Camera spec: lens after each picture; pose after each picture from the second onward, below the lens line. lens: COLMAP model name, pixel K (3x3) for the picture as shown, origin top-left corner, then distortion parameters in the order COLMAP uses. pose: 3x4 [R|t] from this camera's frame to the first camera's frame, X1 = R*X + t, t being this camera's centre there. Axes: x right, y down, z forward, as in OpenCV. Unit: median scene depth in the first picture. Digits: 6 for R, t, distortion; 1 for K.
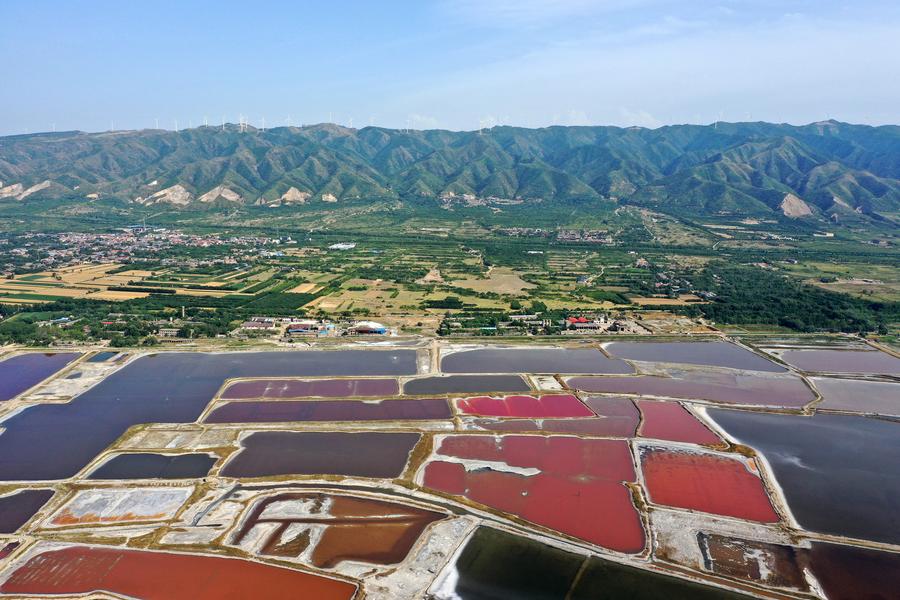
lens RADIAL K [[717.6, 0, 450.0], [0, 717.6, 300.0], [0, 0, 1]] dist [0.000449, 0.001897]
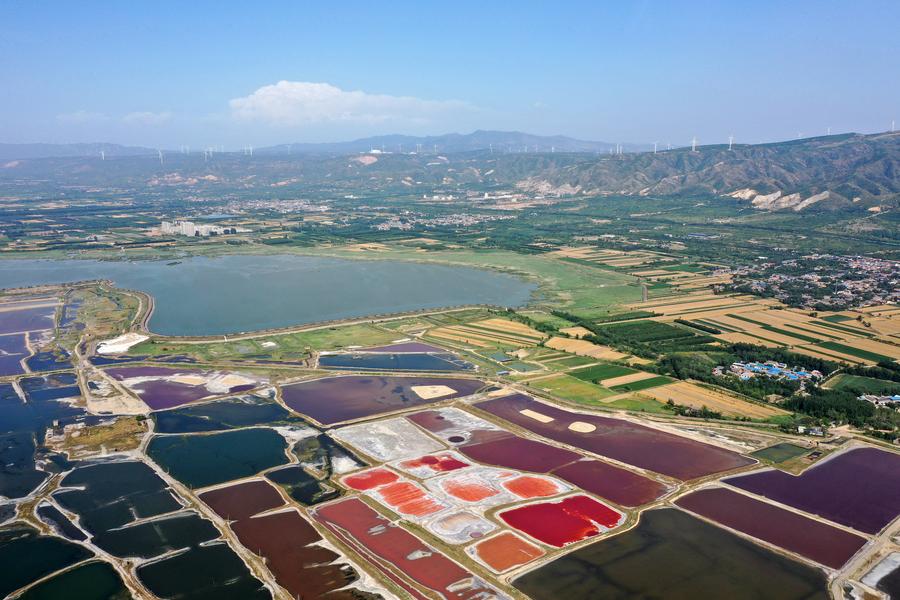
lens RADIAL K [[717.6, 0, 450.0], [0, 717.6, 300.0], [0, 0, 1]] dist [0.000449, 0.001897]
pose [[0.579922, 0.136455, -0.803163, -0.127589], [-0.133745, 0.988443, 0.071363, -0.049675], [0.803619, 0.066034, 0.591470, 0.060968]]
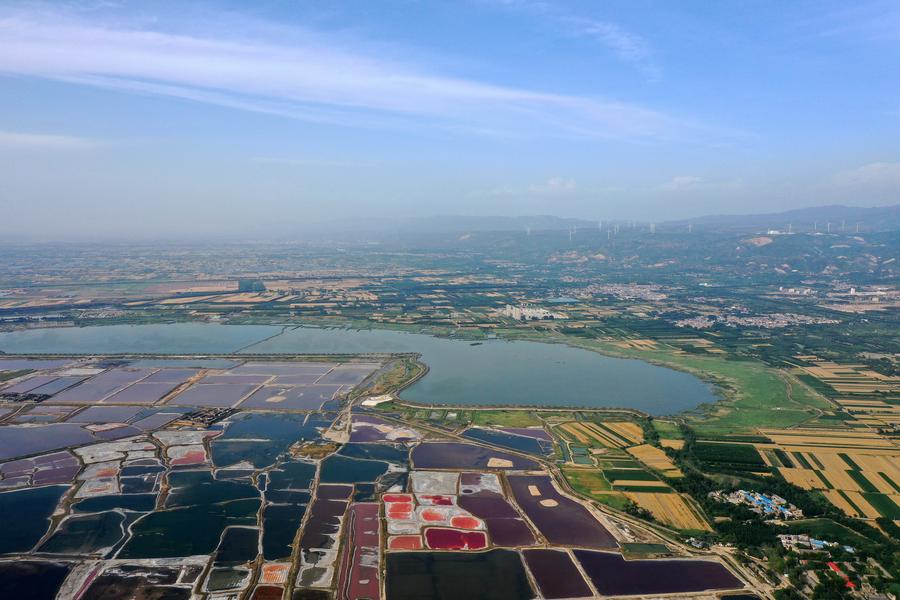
lens RADIAL K [[717.6, 0, 450.0], [0, 717.6, 300.0], [0, 0, 1]] dist [0.000449, 0.001897]
pose [[0.019742, 0.089302, -0.995809, 0.267117], [-0.184977, 0.979134, 0.084140, -0.192059], [0.982545, 0.182541, 0.035849, 0.265631]]
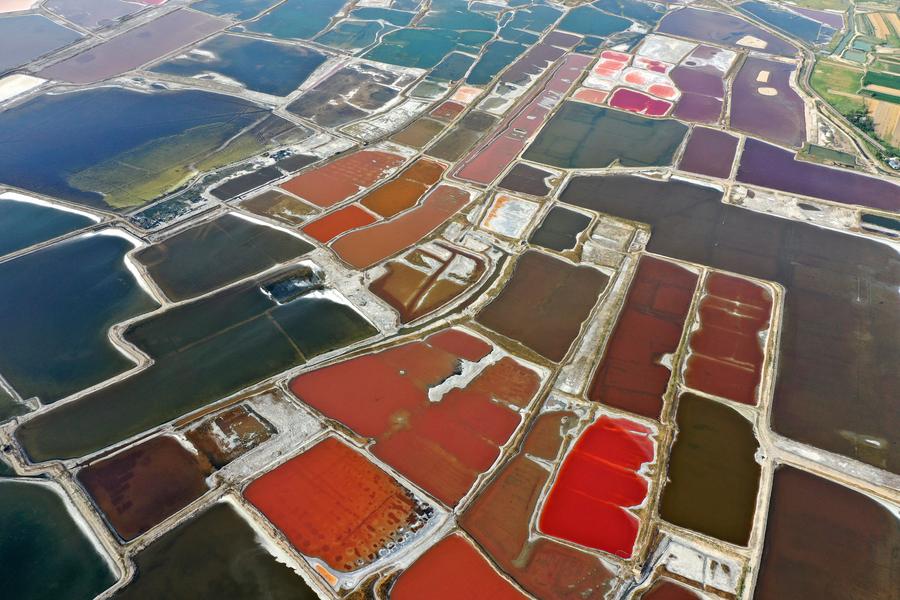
lens RADIAL K [[717.6, 0, 450.0], [0, 717.6, 300.0], [0, 0, 1]] dist [0.000449, 0.001897]
pose [[-0.496039, 0.545202, -0.675796, 0.276607], [-0.159245, 0.707975, 0.688049, -0.227729], [0.853573, 0.448917, -0.264363, 0.445518]]
